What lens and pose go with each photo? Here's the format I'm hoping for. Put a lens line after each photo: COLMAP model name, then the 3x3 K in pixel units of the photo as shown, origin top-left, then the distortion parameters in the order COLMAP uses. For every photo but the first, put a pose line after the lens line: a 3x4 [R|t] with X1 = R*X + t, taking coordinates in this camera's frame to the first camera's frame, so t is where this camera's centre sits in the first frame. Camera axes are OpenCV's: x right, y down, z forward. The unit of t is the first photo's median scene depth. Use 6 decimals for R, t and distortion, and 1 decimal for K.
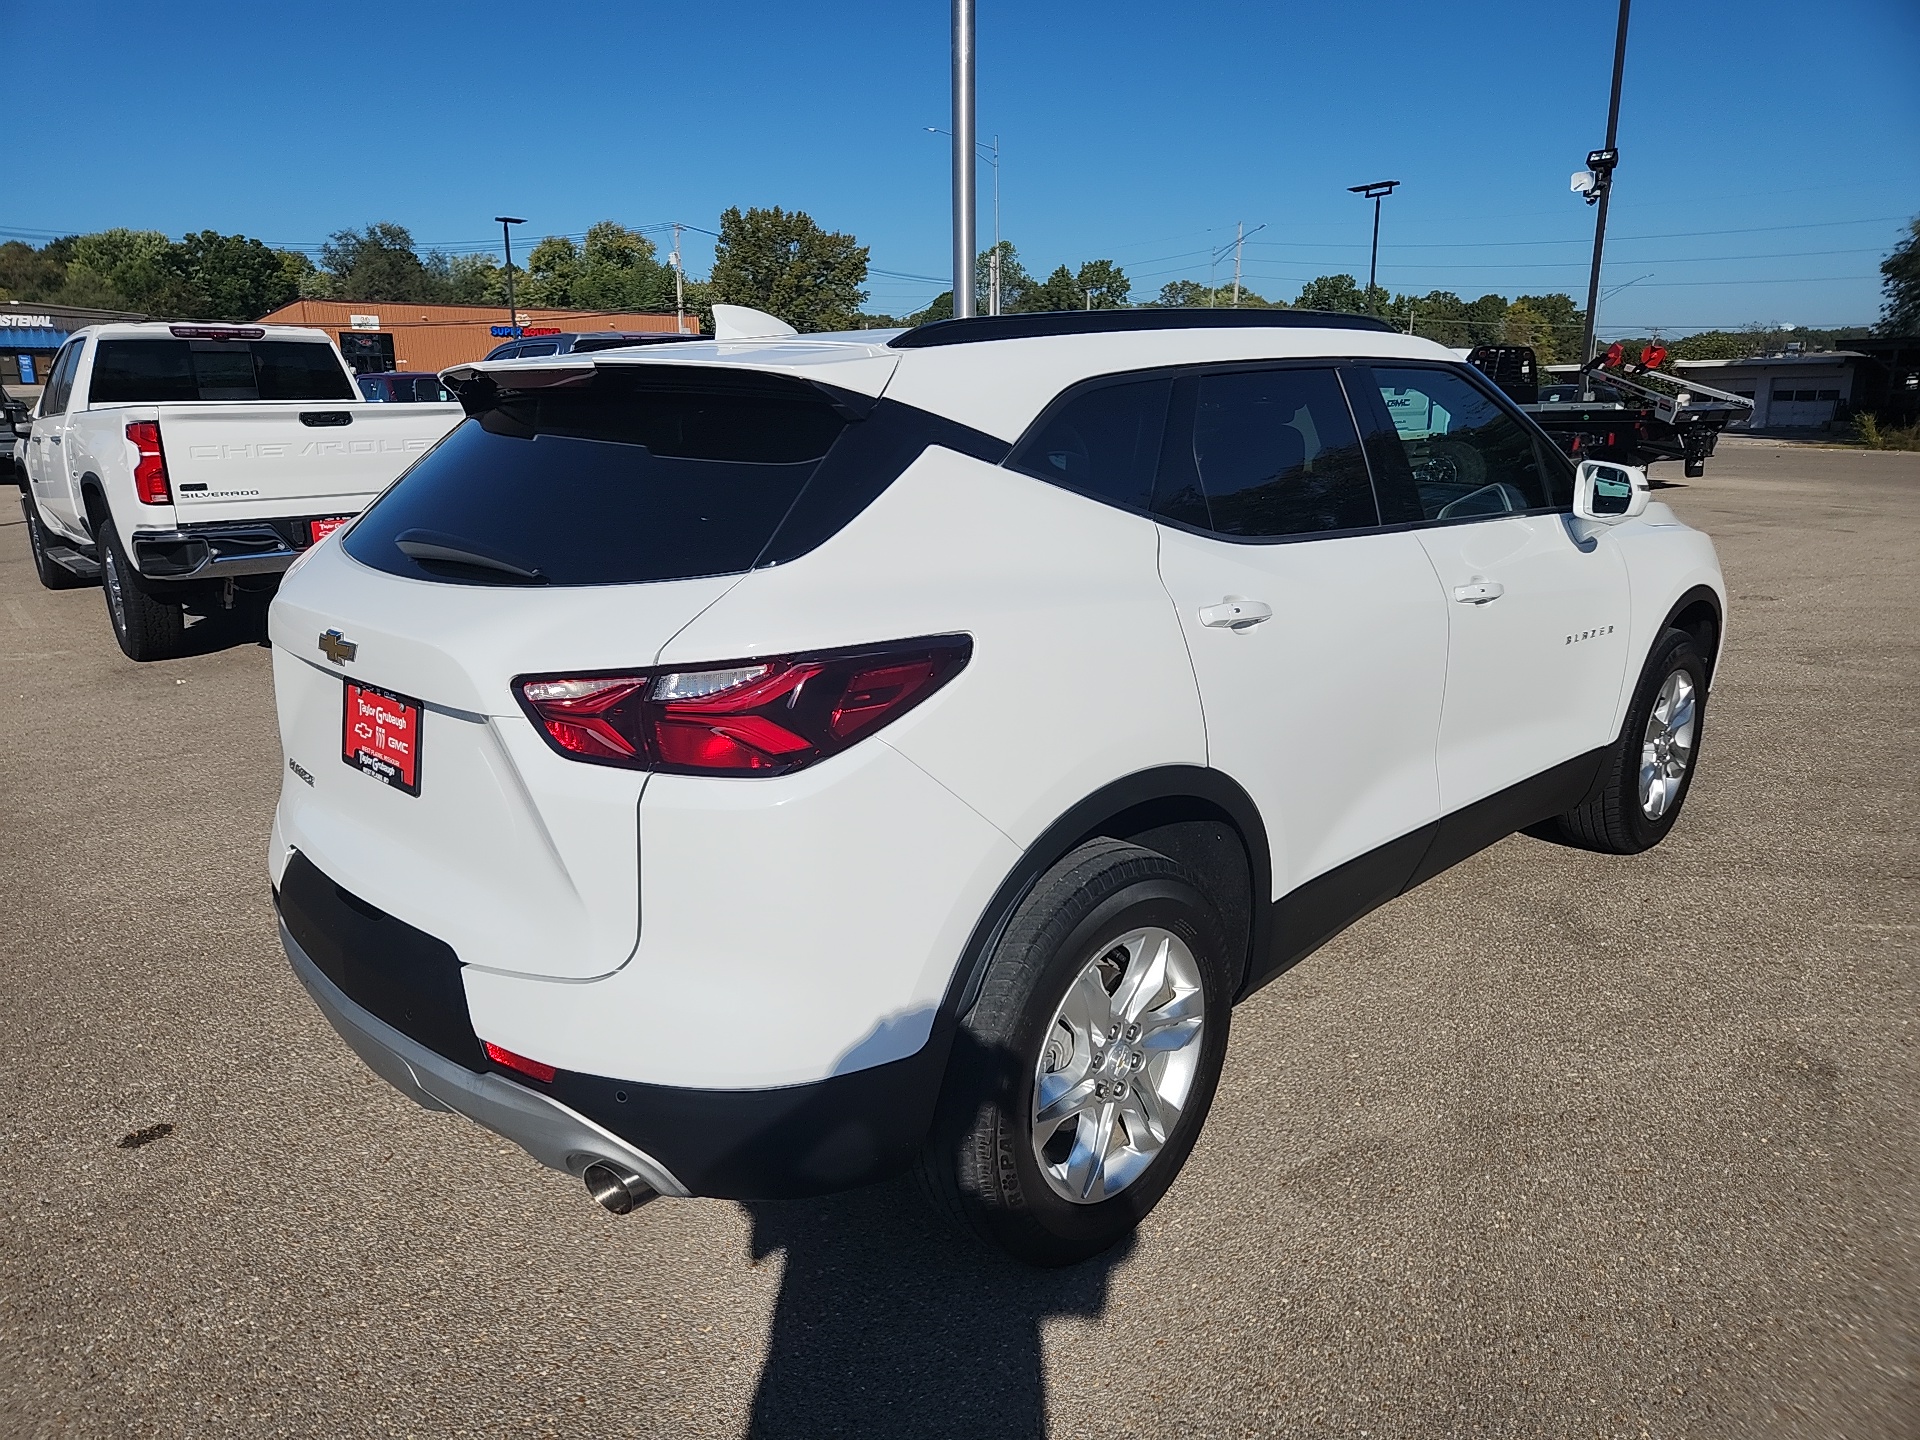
lens RADIAL K [[1284.2, 0, 950.9], [0, 1284.2, 725.4], [0, 0, 1]] dist [0.075932, -0.068840]
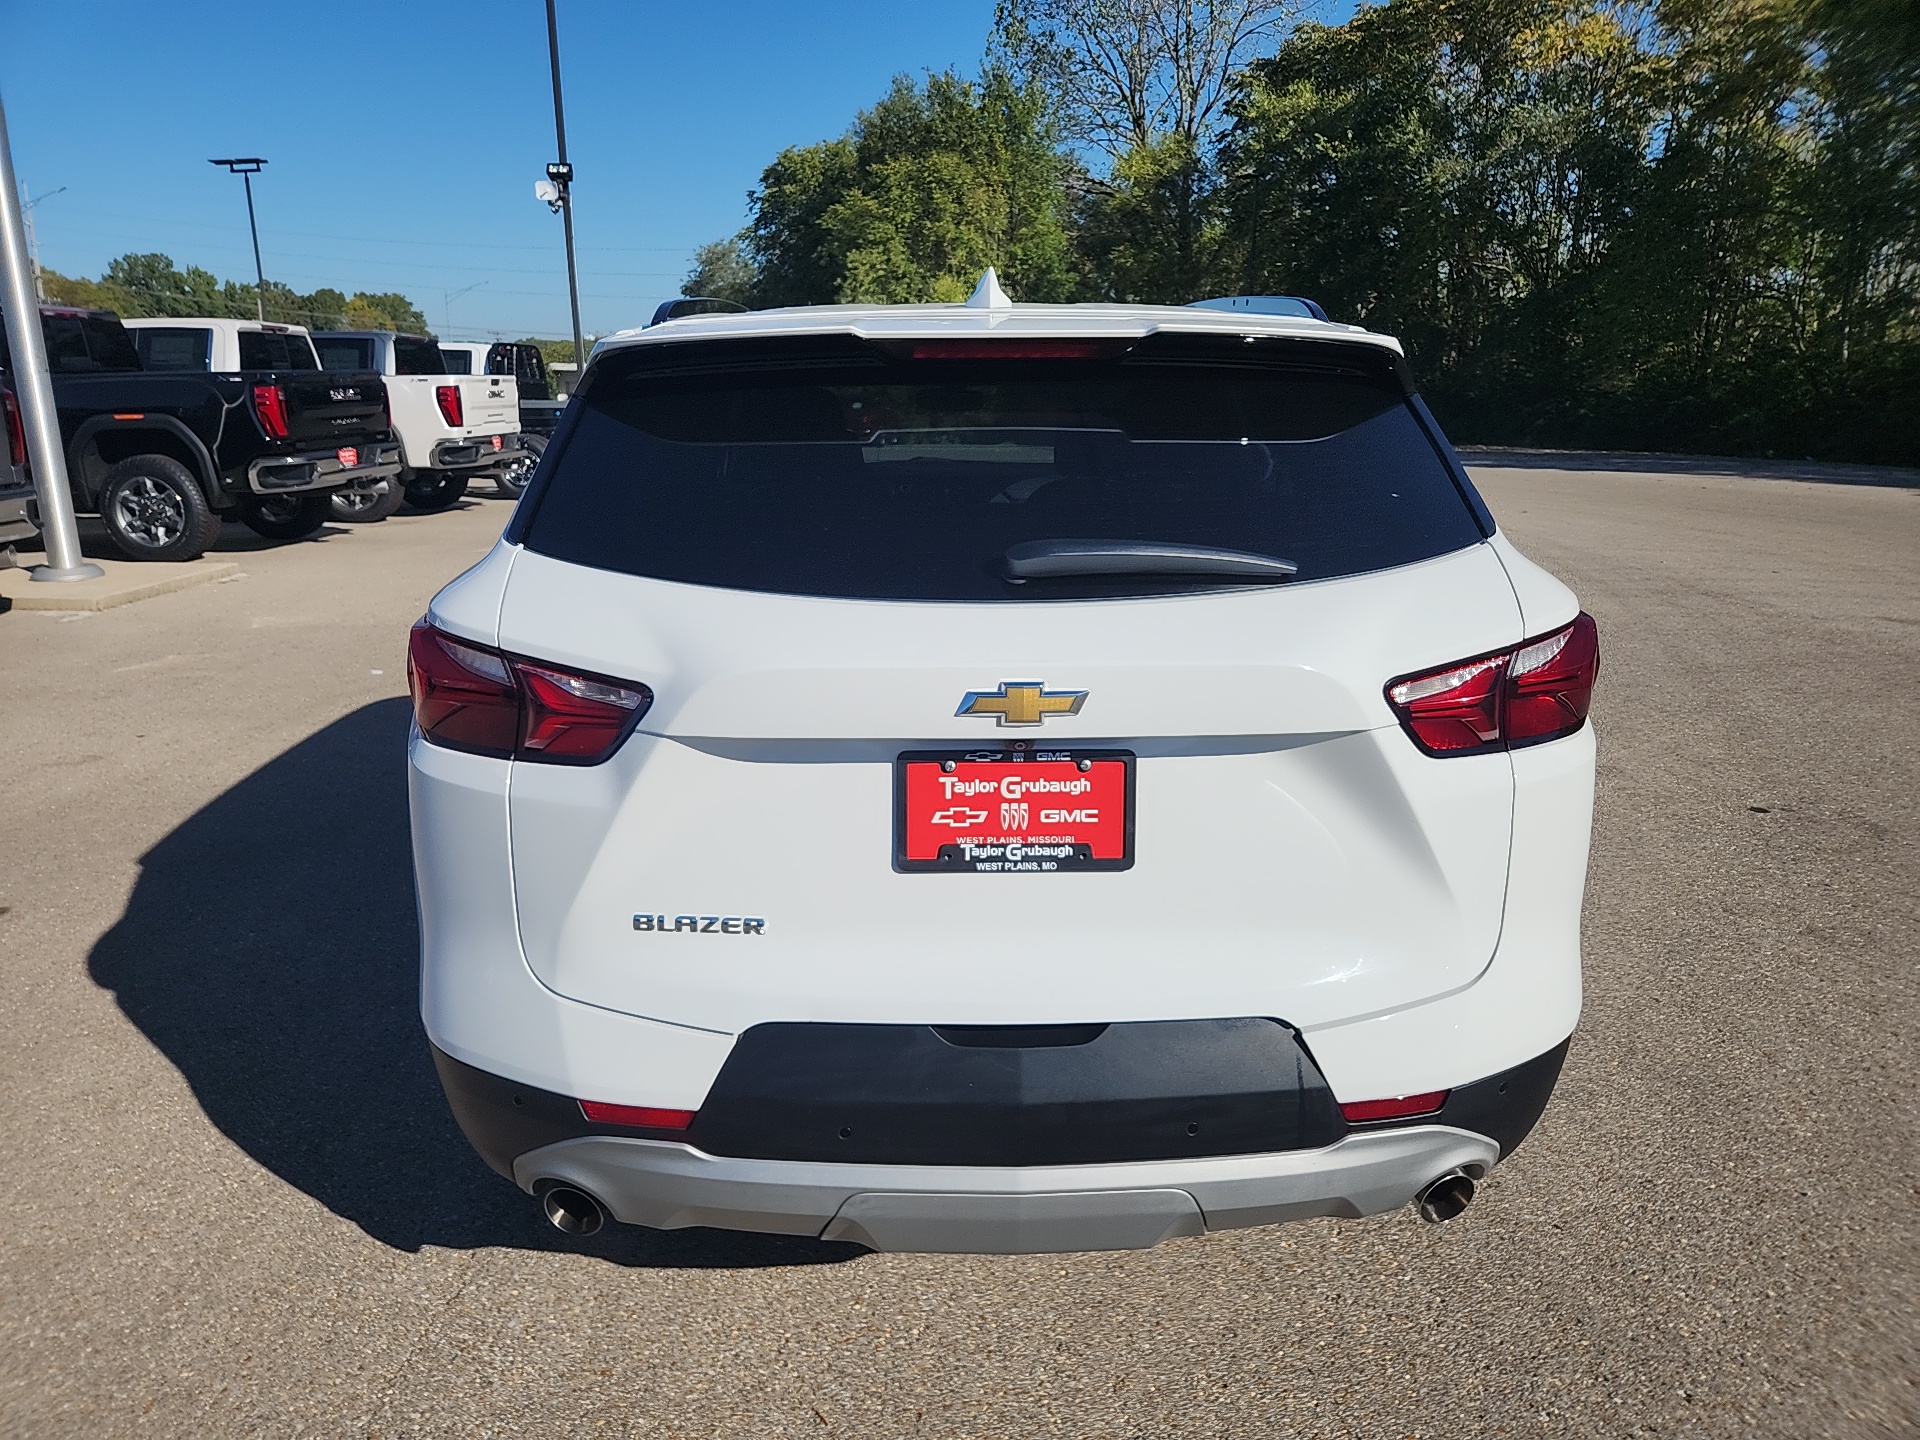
lens RADIAL K [[1284.2, 0, 950.9], [0, 1284.2, 725.4], [0, 0, 1]] dist [0.075932, -0.068840]
pose [[0.682289, -0.175743, 0.709646, -0.120469], [0.174603, 0.981759, 0.075260, -0.012954], [-0.709927, 0.072557, 0.700528, 0.060123]]
